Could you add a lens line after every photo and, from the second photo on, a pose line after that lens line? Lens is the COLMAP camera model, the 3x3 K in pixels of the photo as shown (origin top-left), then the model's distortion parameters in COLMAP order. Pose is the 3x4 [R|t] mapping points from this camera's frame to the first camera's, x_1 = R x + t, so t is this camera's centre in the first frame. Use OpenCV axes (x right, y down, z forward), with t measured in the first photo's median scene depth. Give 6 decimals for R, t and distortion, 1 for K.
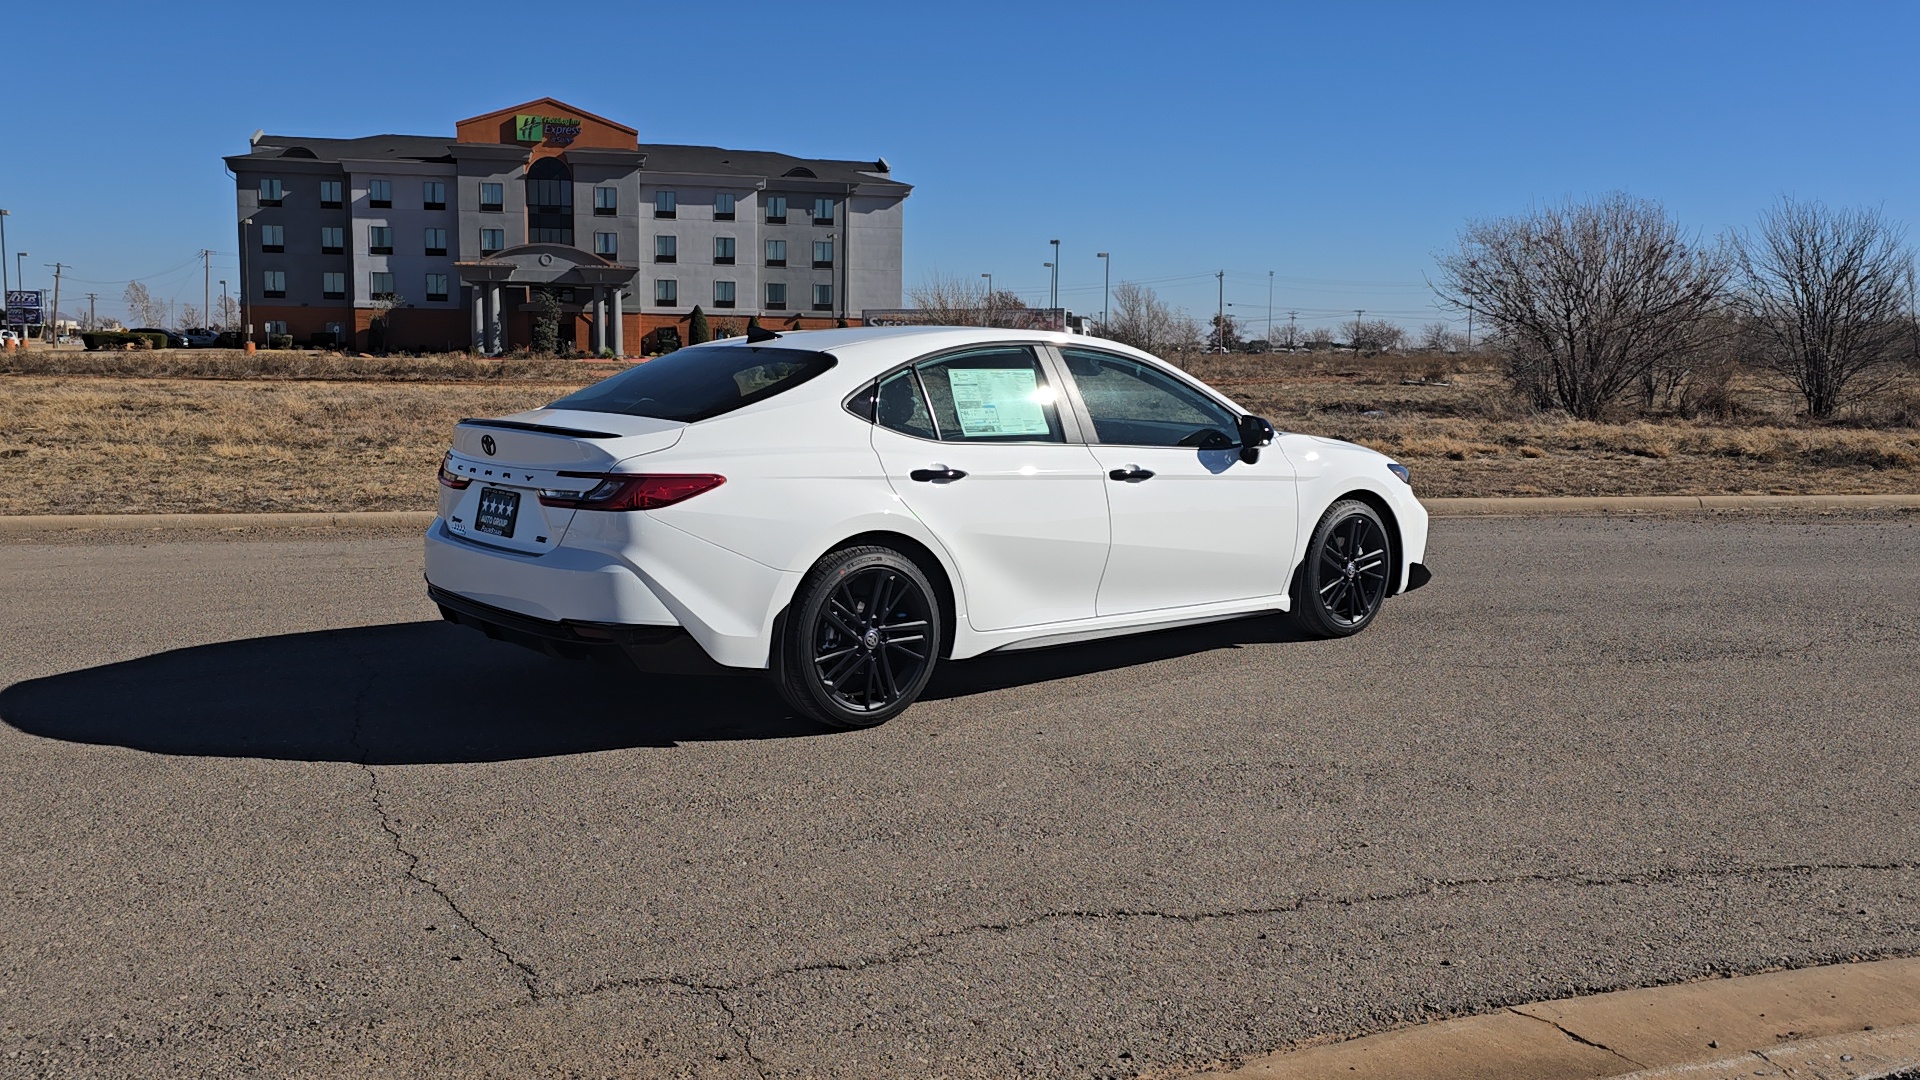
lens RADIAL K [[1613.8, 0, 974.3], [0, 1613.8, 533.5], [0, 0, 1]] dist [-0.009381, 0.000726]
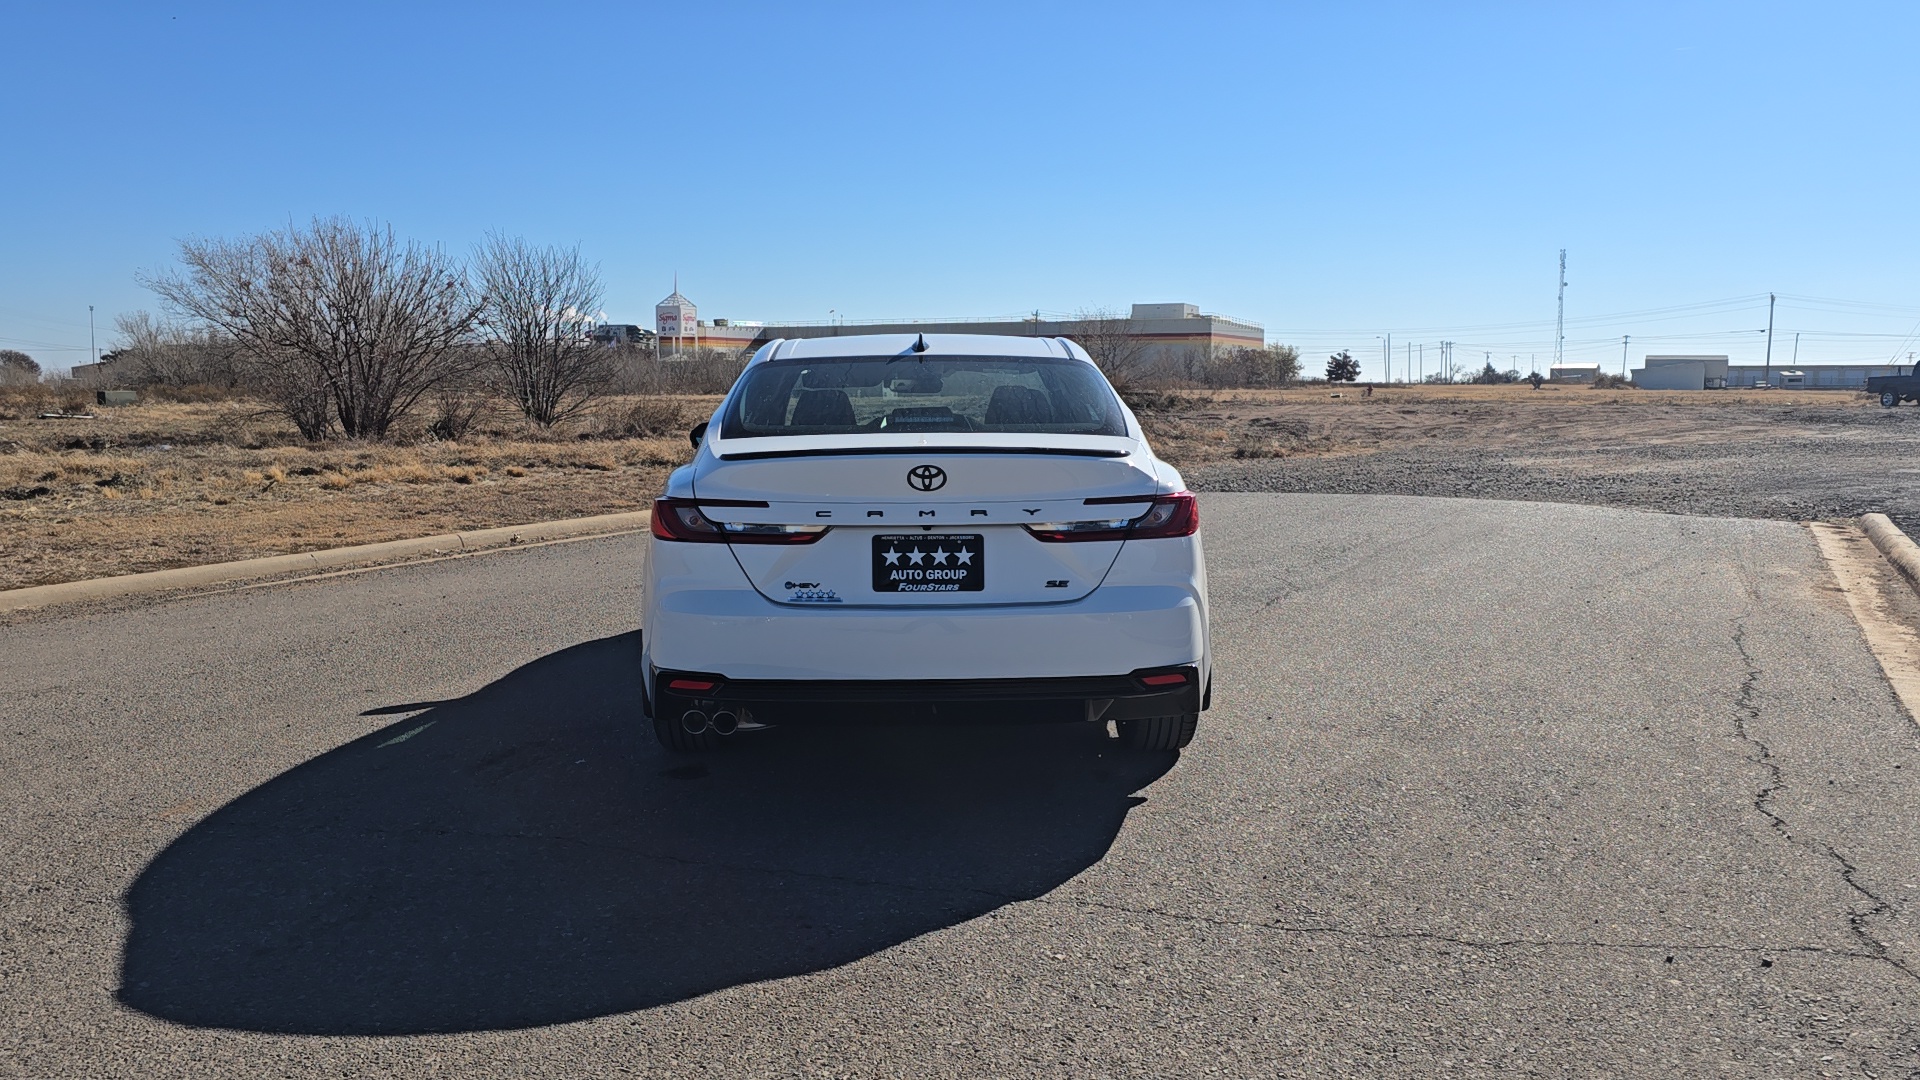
lens RADIAL K [[1613.8, 0, 960.2], [0, 1613.8, 540.6], [0, 0, 1]] dist [-0.009381, 0.000726]
pose [[0.634821, -0.093189, 0.767019, -0.891962], [0.102971, 0.994049, 0.035549, -0.050736], [-0.765767, 0.056414, 0.640639, 0.487389]]
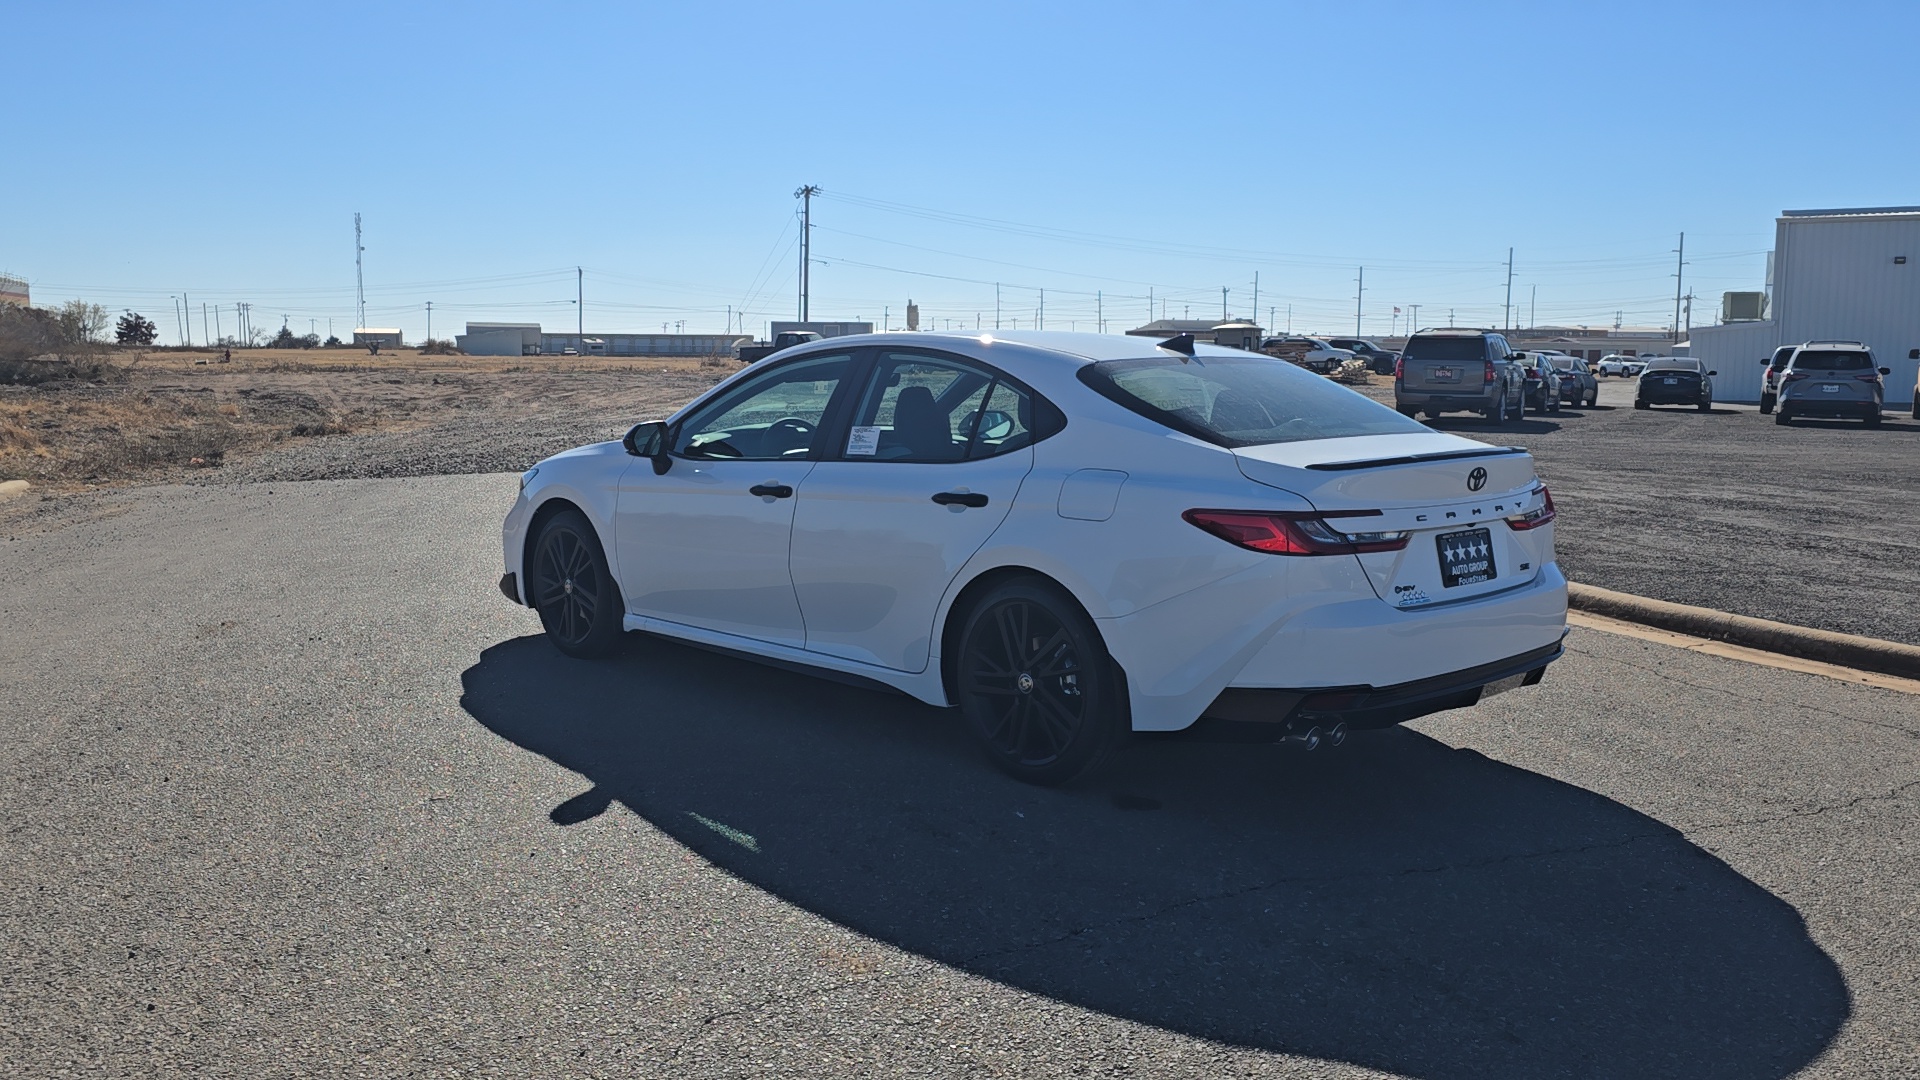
lens RADIAL K [[1613.8, 0, 963.5], [0, 1613.8, 536.9], [0, 0, 1]] dist [-0.009381, 0.000726]
pose [[-0.046881, -0.132140, 0.990122, -1.129768], [0.108799, 0.984639, 0.136560, -0.169719], [-0.992958, 0.114126, -0.031784, 1.296213]]
